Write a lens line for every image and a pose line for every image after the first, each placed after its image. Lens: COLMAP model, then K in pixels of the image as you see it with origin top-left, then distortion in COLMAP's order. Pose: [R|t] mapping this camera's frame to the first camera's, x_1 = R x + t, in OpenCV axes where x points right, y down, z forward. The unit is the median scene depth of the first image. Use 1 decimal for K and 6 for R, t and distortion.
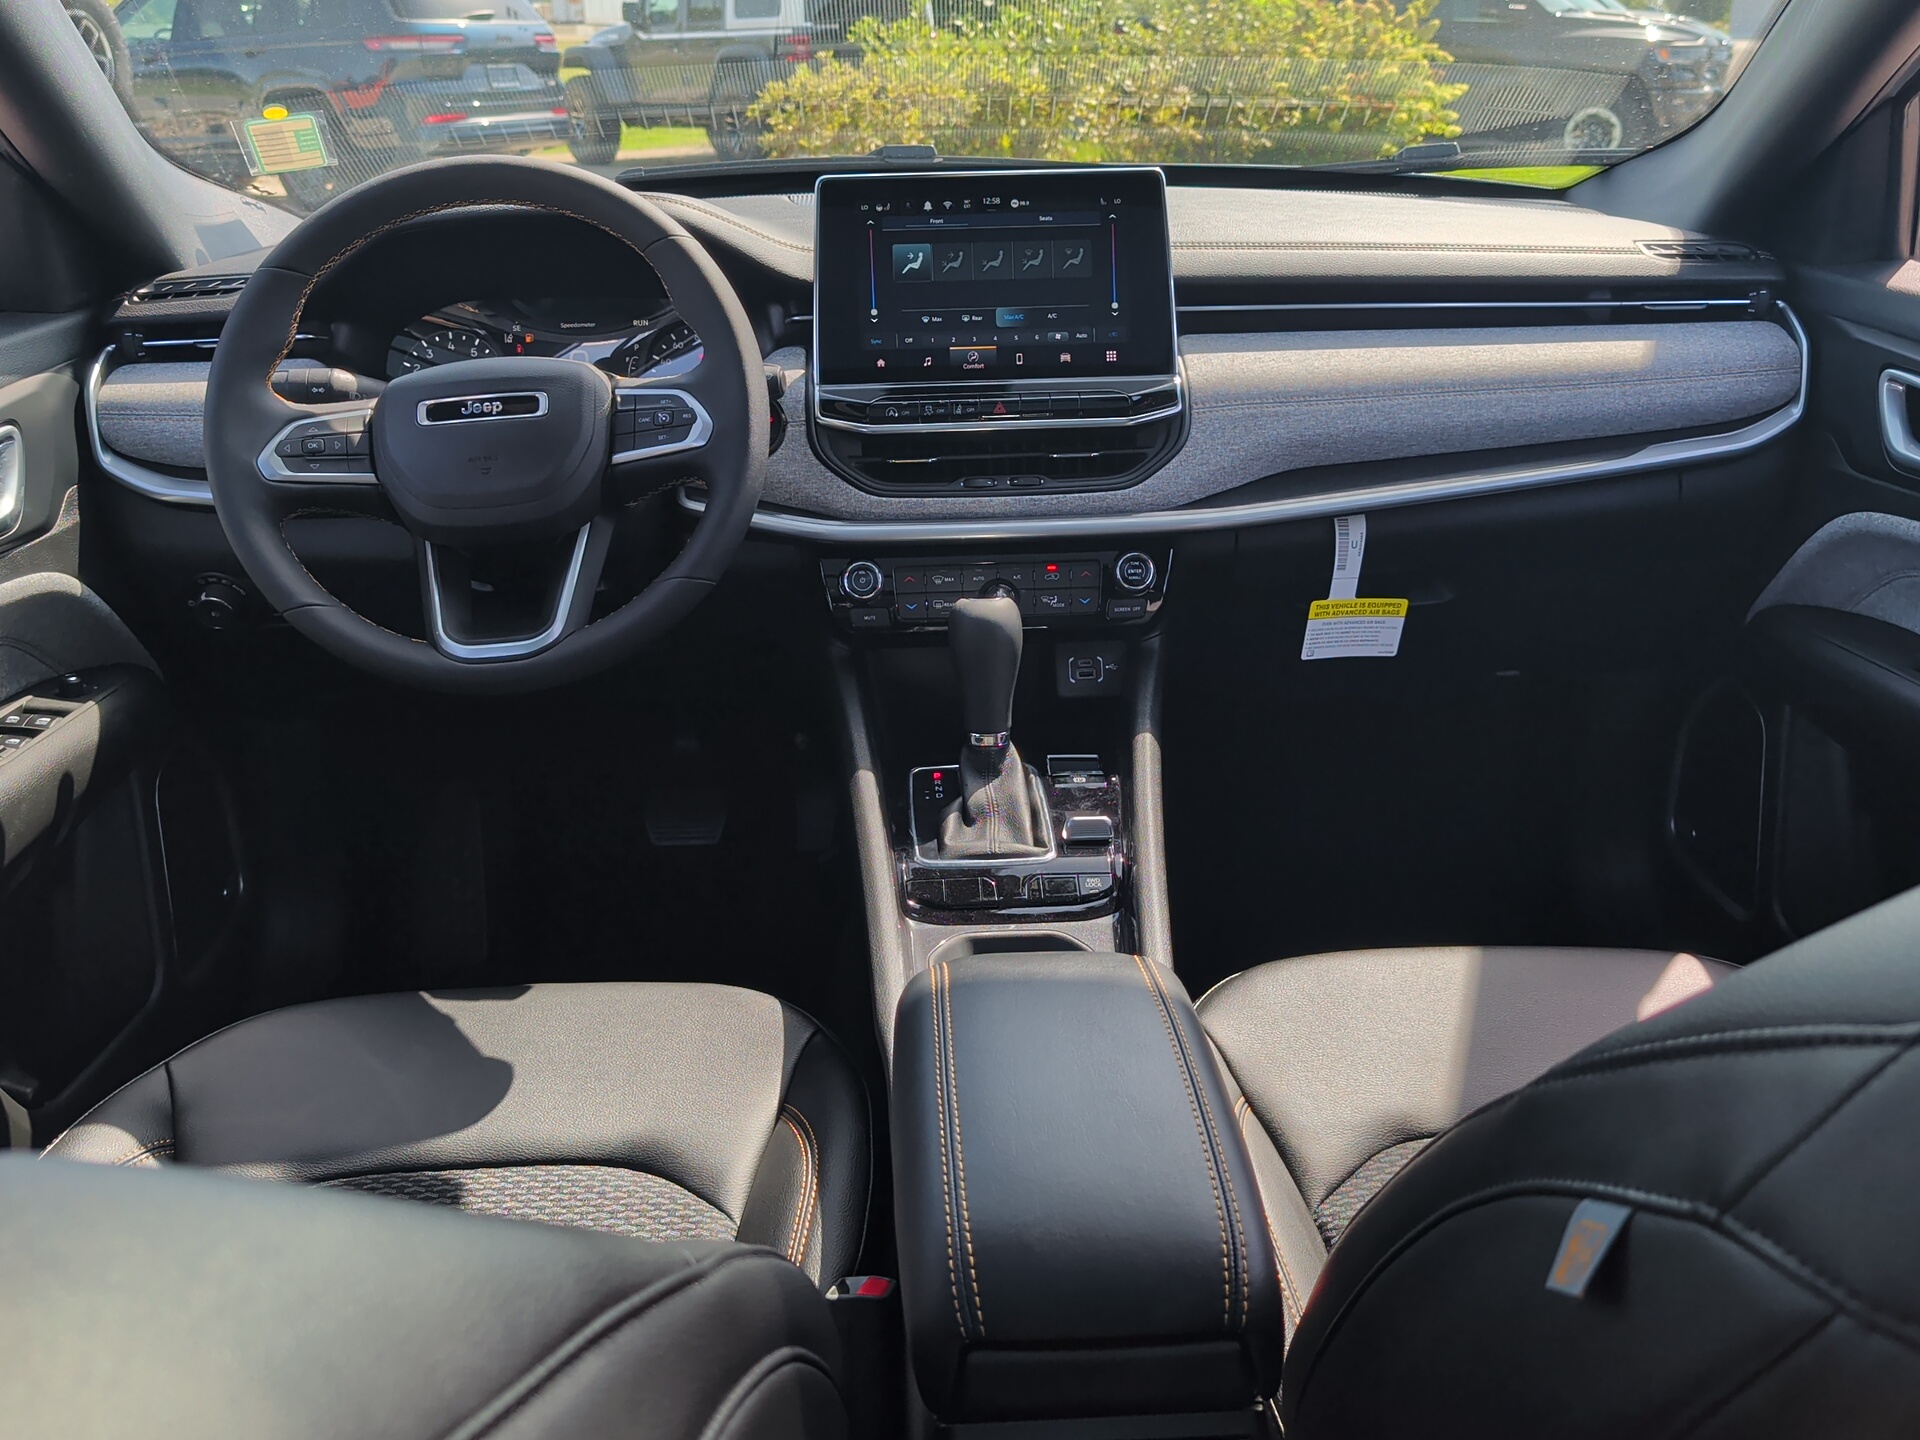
lens RADIAL K [[1623.5, 0, 969.1], [0, 1623.5, 715.7], [0, 0, 1]] dist [0.027135, -0.026524]
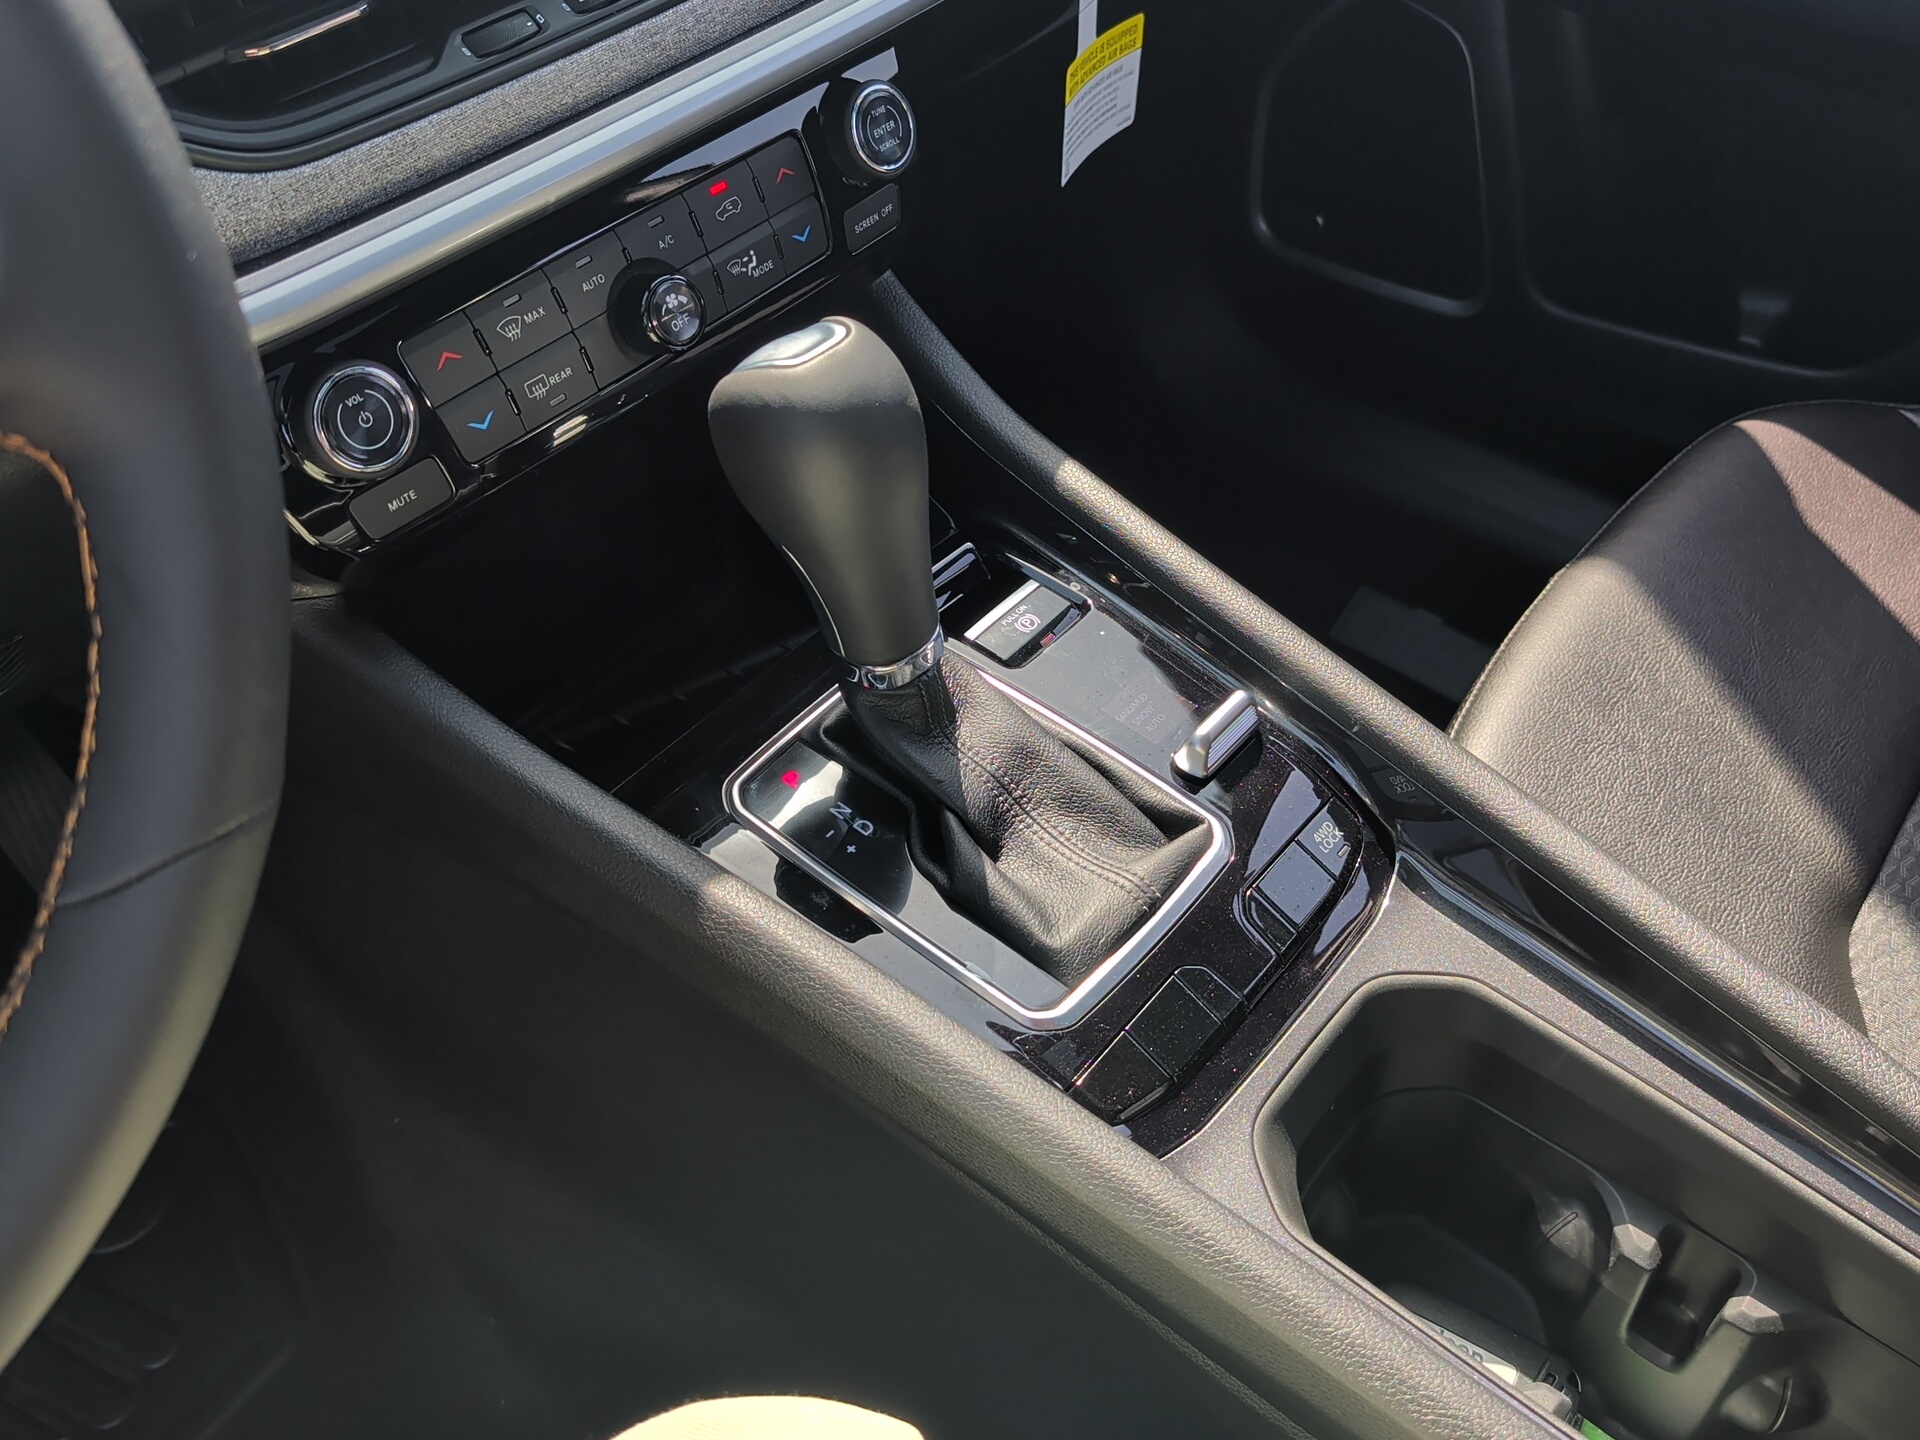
lens RADIAL K [[1623.5, 0, 956.9], [0, 1623.5, 704.5], [0, 0, 1]] dist [0.027135, -0.026524]
pose [[0.682614, -0.518785, 0.514684, -0.199207], [0.288058, 0.838287, 0.462922, -0.163247], [-0.671610, -0.167738, 0.721667, 0.659932]]
